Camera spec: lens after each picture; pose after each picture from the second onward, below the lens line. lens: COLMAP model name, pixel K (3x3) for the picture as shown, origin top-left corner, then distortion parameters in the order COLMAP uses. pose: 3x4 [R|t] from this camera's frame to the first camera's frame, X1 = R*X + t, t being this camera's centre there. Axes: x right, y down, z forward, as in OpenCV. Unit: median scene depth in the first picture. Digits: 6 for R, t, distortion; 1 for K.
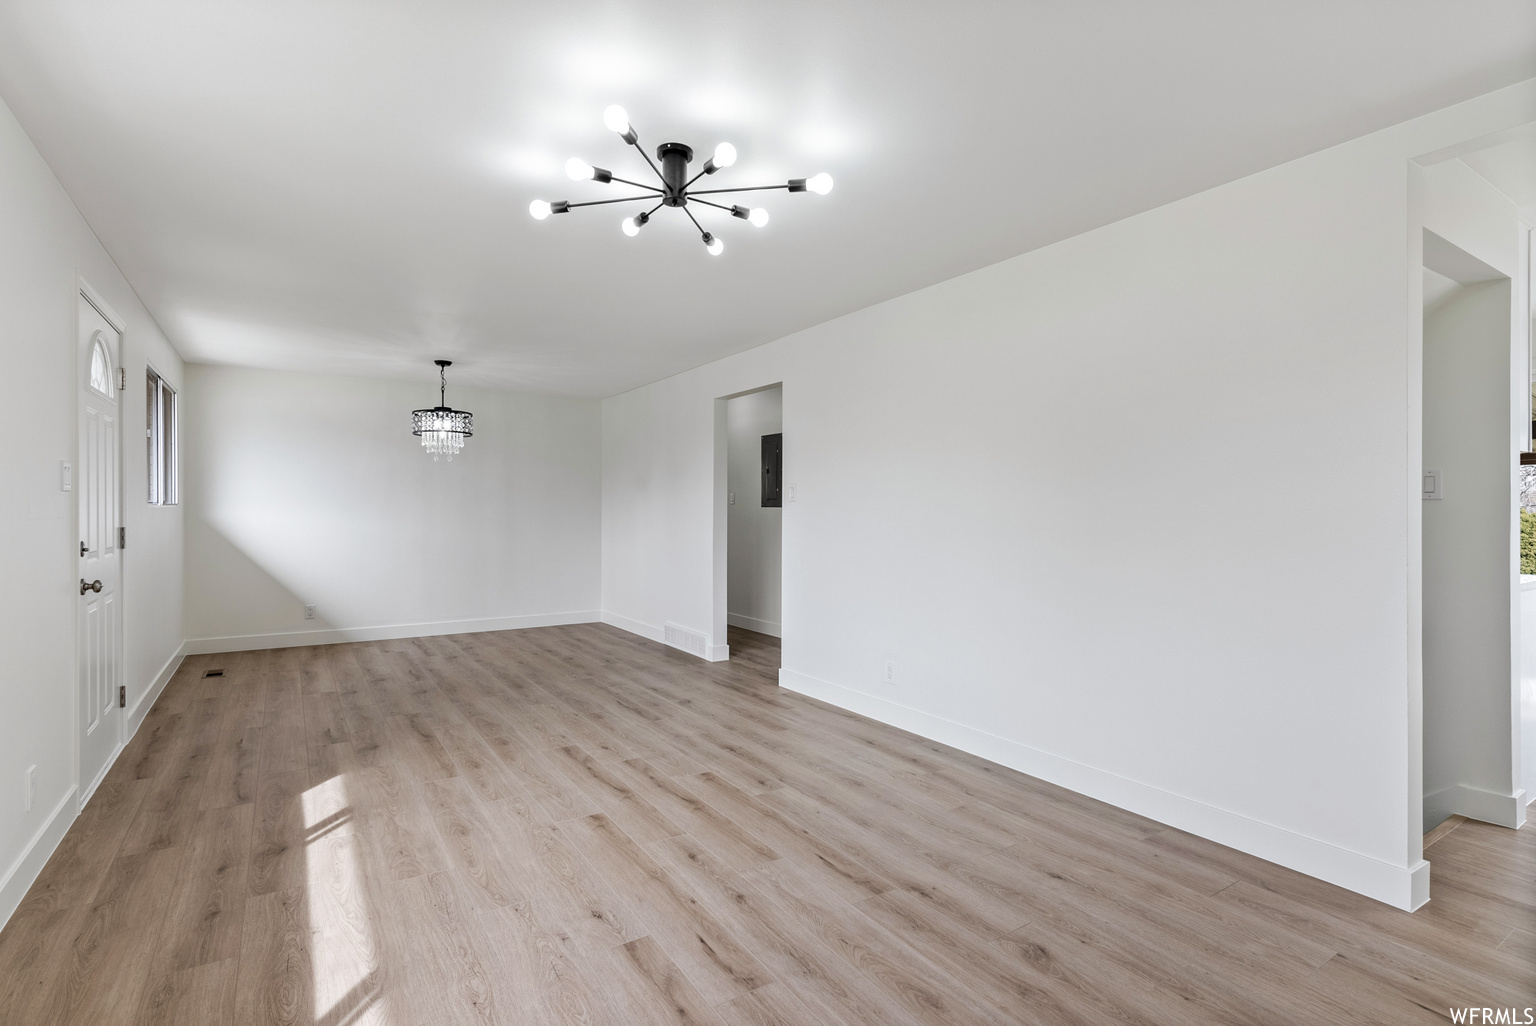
lens RADIAL K [[740.2, 0, 769.9], [0, 740.2, 505.1], [0, 0, 1]] dist [0.005810, 0.000946]
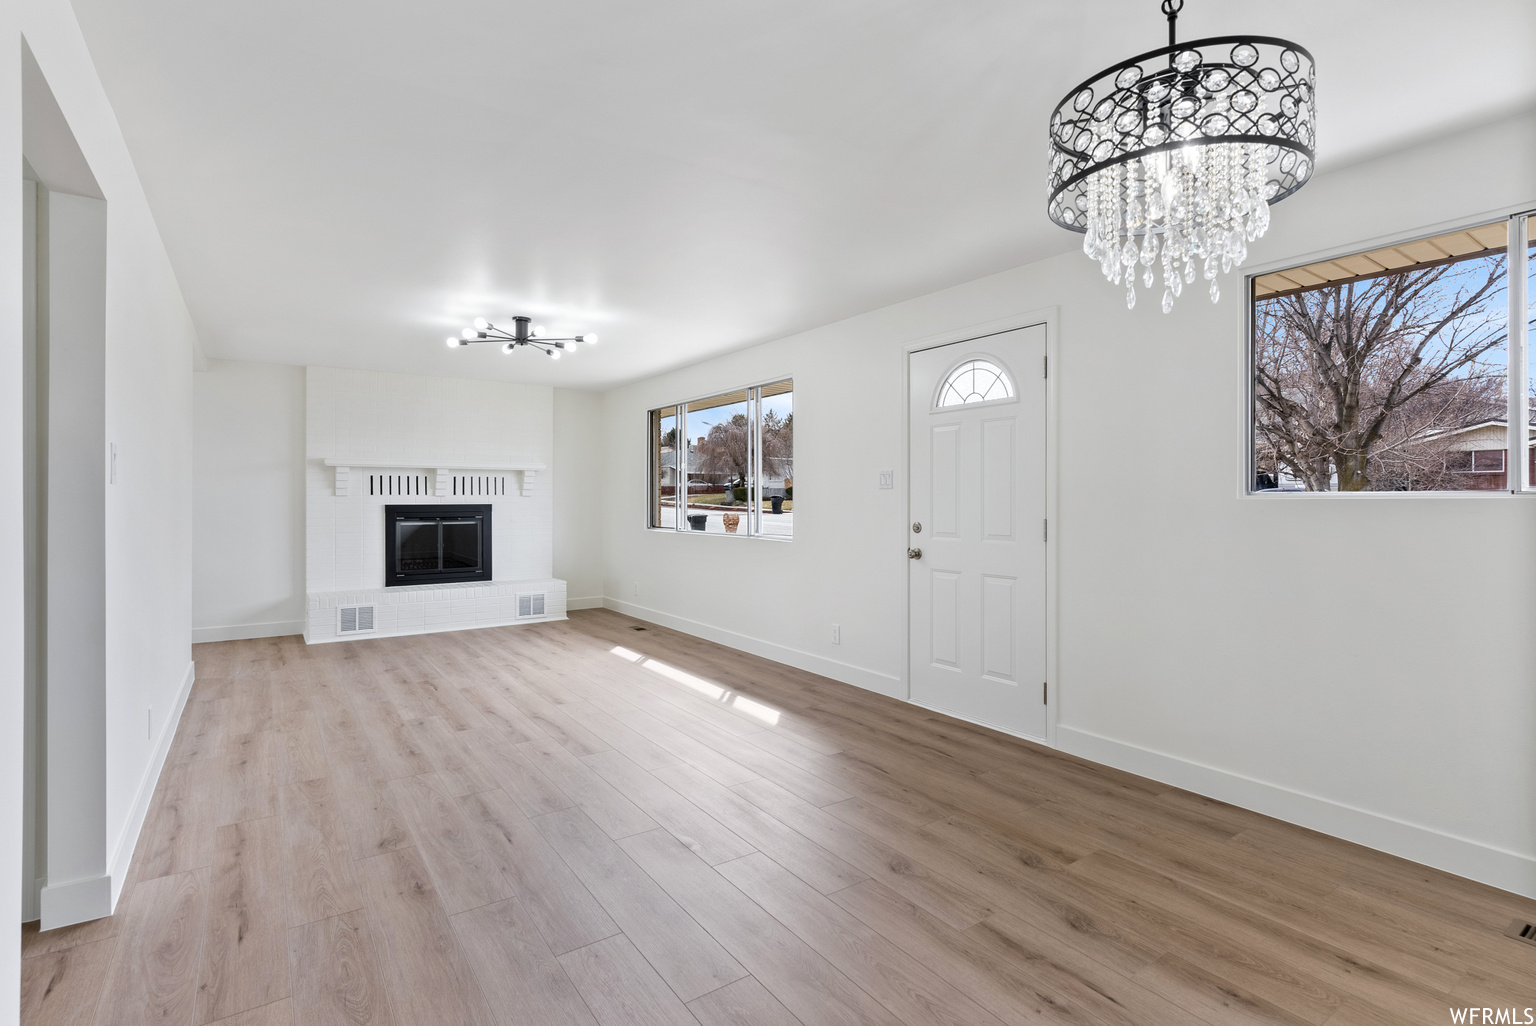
lens RADIAL K [[740.2, 0, 764.6], [0, 740.2, 507.4], [0, 0, 1]] dist [0.005810, 0.000946]
pose [[-0.999798, -0.001618, -0.020036, -0.504599], [-0.001818, 0.999949, 0.009970, 0.005621], [0.020019, 0.010005, -0.999750, 2.041454]]
